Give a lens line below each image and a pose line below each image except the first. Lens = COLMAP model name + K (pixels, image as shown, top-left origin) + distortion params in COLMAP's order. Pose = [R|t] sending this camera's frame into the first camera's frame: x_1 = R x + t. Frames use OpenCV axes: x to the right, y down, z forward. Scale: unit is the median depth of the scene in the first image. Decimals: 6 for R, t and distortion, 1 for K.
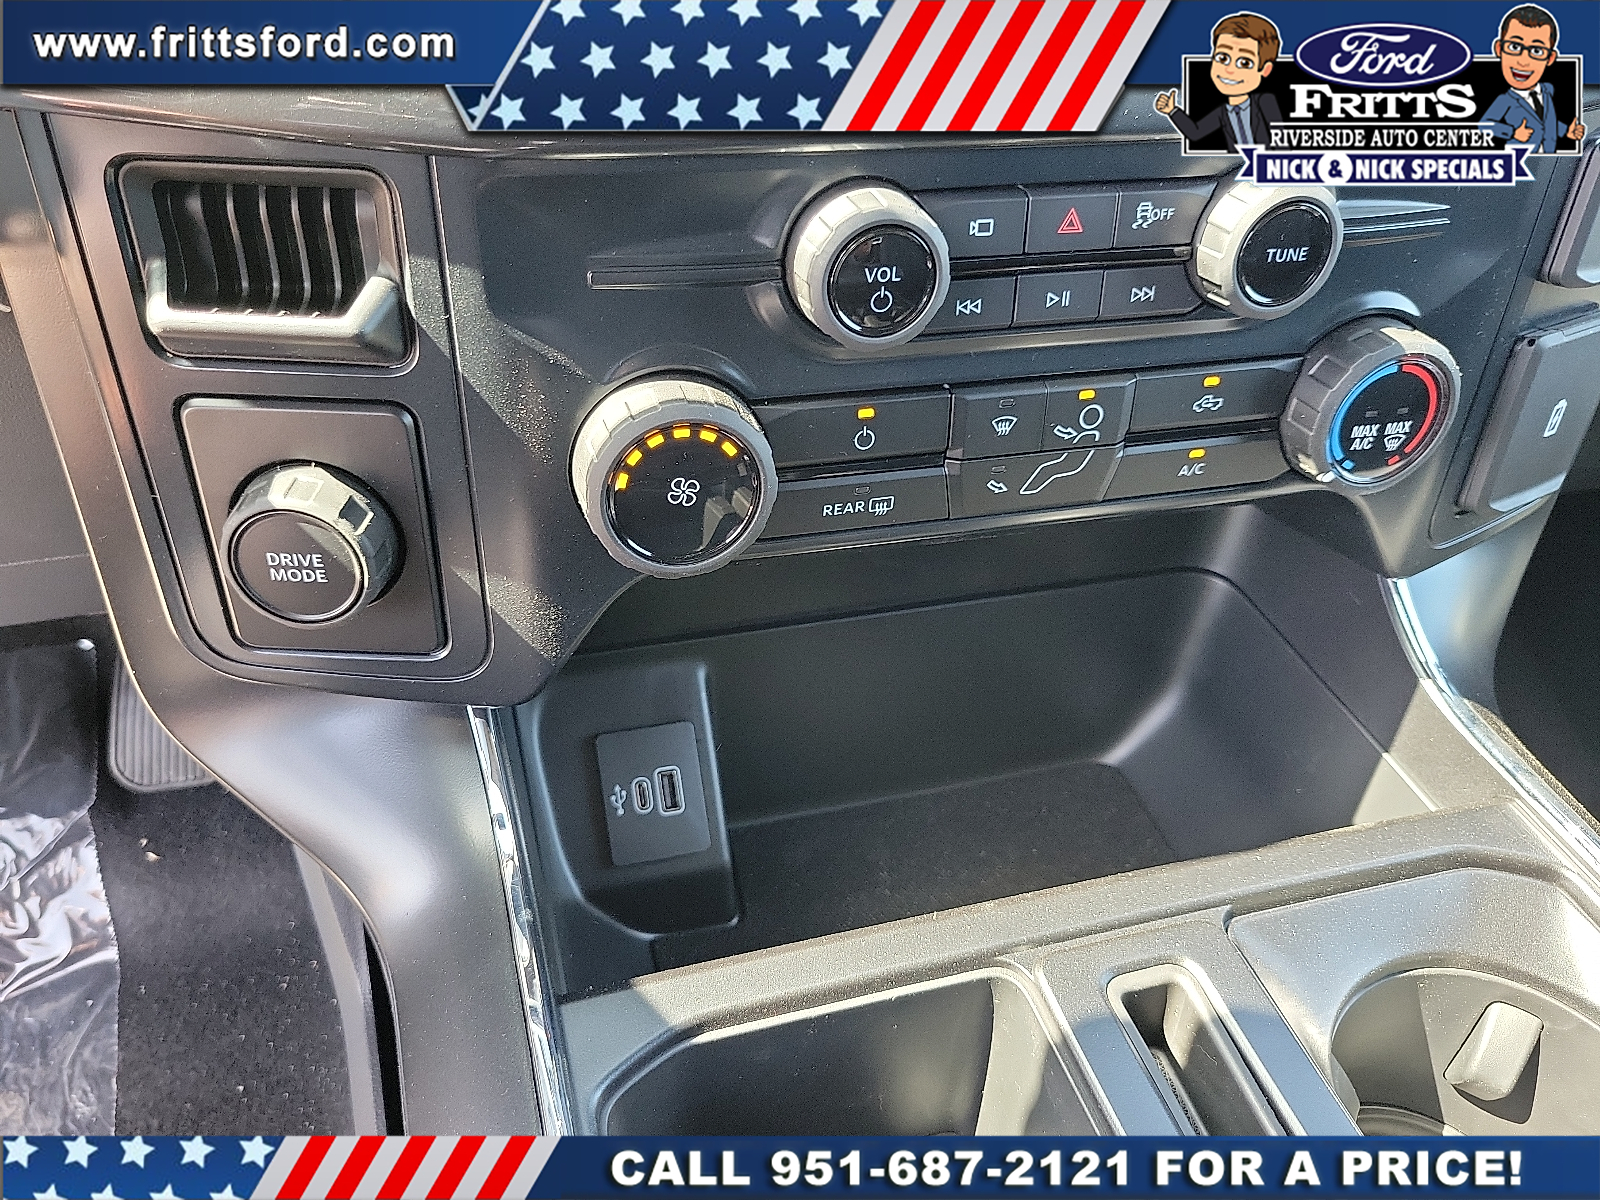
lens RADIAL K [[1222.1, 0, 790.0], [0, 1222.1, 614.7], [0, 0, 1]] dist [0.019059, -0.023147]
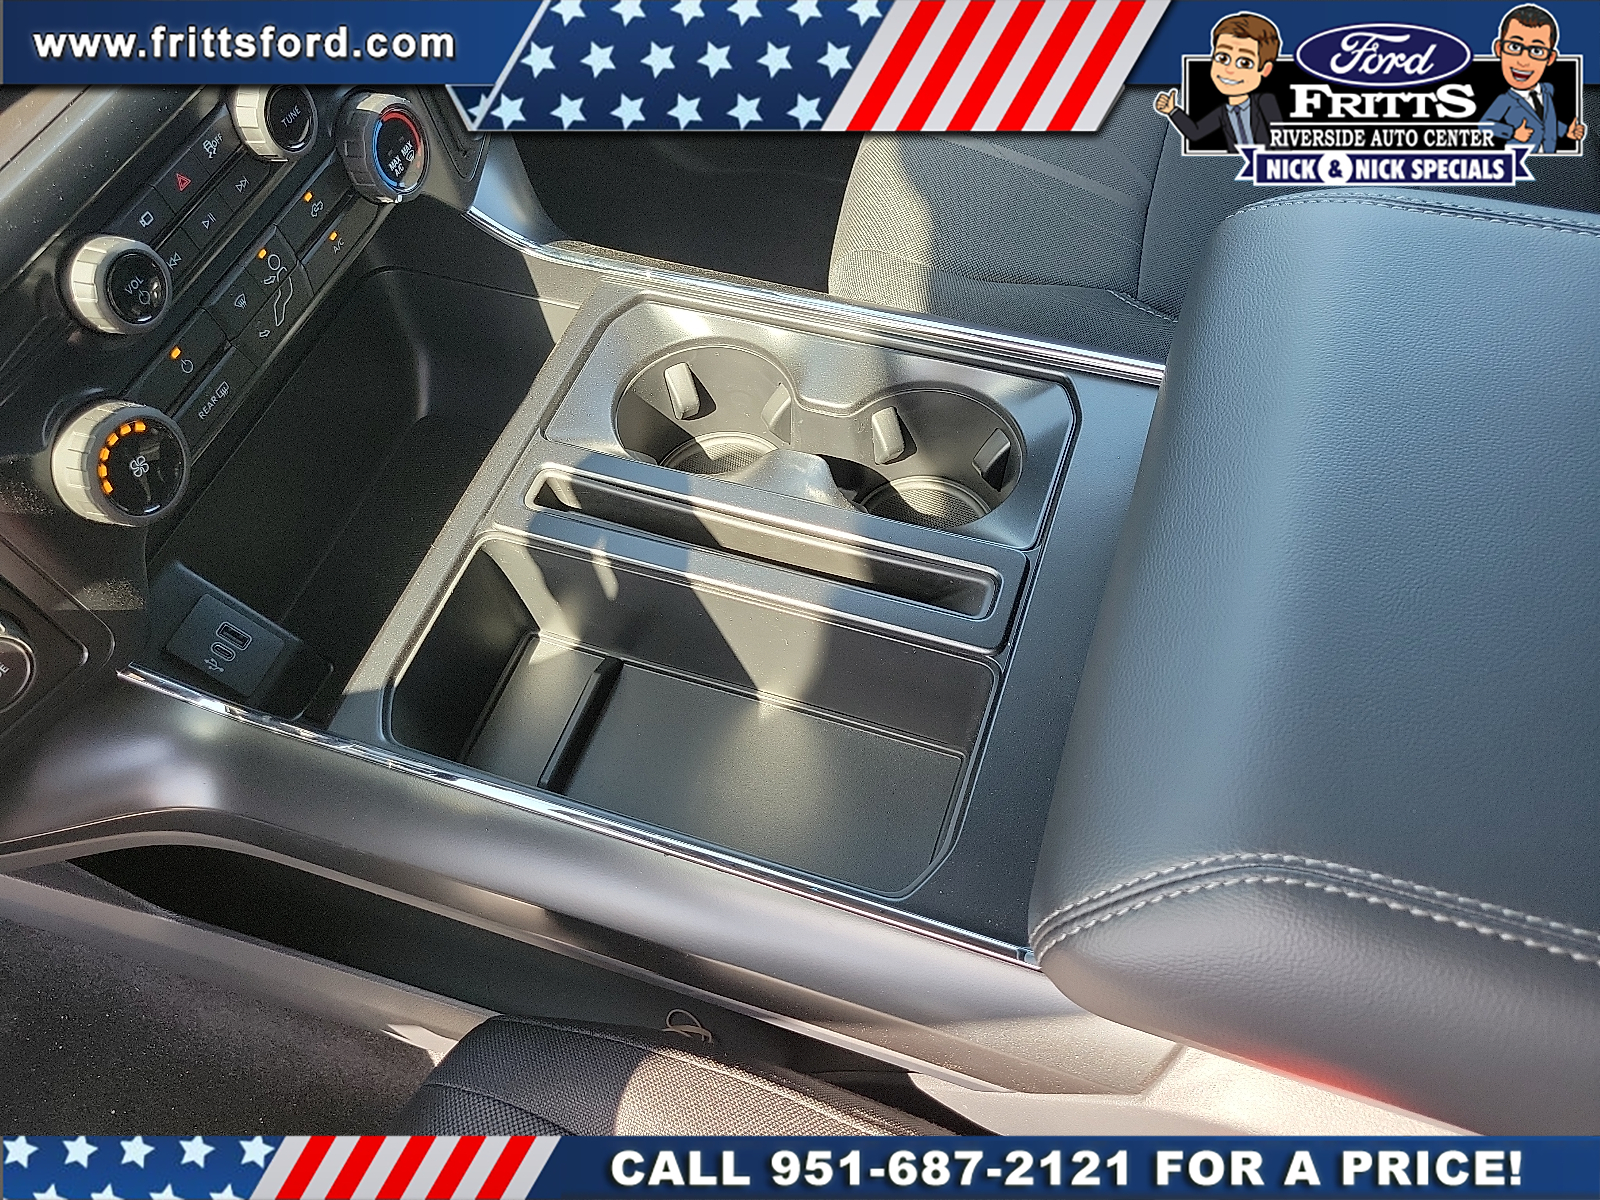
lens RADIAL K [[1222.1, 0, 810.3], [0, 1222.1, 615.1], [0, 0, 1]] dist [0.019059, -0.023147]
pose [[0.573597, -0.737111, 0.357287, -0.275778], [0.593828, 0.674627, 0.438460, -0.138558], [-0.564229, -0.039332, 0.824681, -0.772462]]
